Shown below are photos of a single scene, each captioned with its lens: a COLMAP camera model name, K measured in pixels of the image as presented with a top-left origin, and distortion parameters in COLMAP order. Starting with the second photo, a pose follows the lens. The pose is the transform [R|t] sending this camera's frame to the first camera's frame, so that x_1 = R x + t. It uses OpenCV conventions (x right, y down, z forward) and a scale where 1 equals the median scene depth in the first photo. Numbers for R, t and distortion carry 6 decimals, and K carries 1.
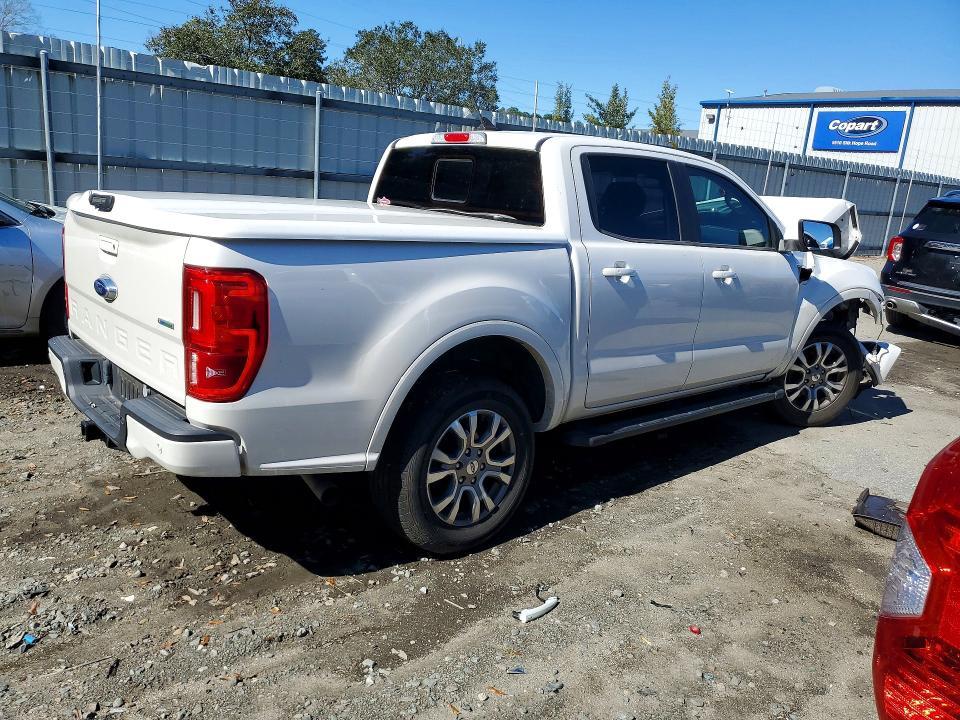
lens RADIAL K [[735.6, 0, 477.6], [0, 735.6, 391.6], [0, 0, 1]] dist [-0.023708, -0.002835]
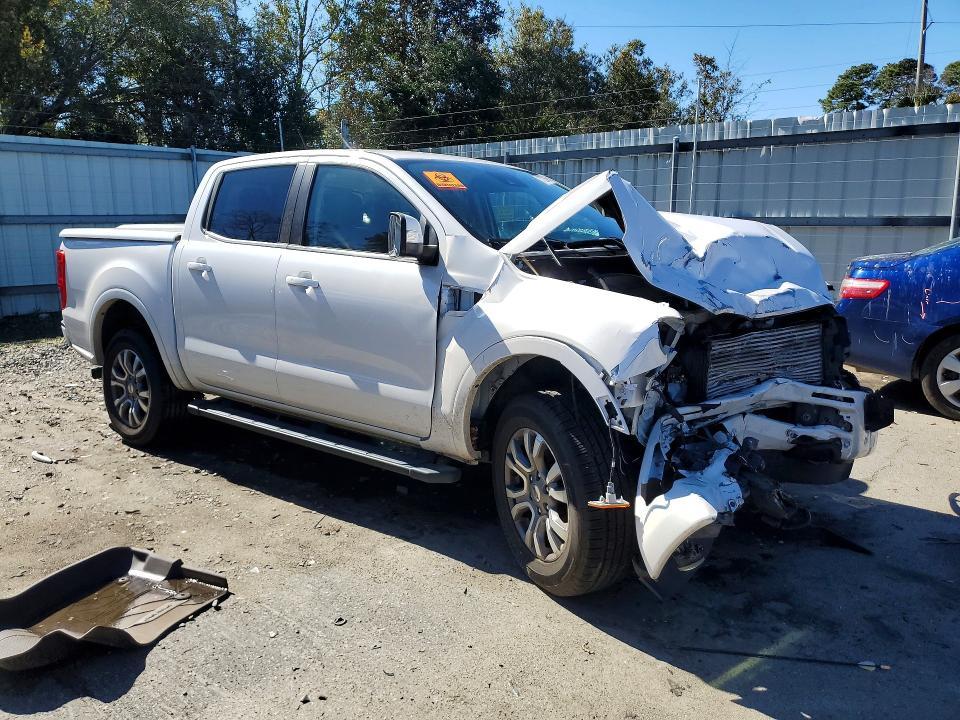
lens RADIAL K [[768.6, 0, 478.8], [0, 768.6, 360.8], [0, 0, 1]] dist [0.031972, -0.003807]
pose [[0.165925, 0.096395, -0.981416, 1.144467], [-0.260198, 0.964222, 0.050715, -0.149994], [0.951192, 0.246948, 0.185070, 0.935981]]
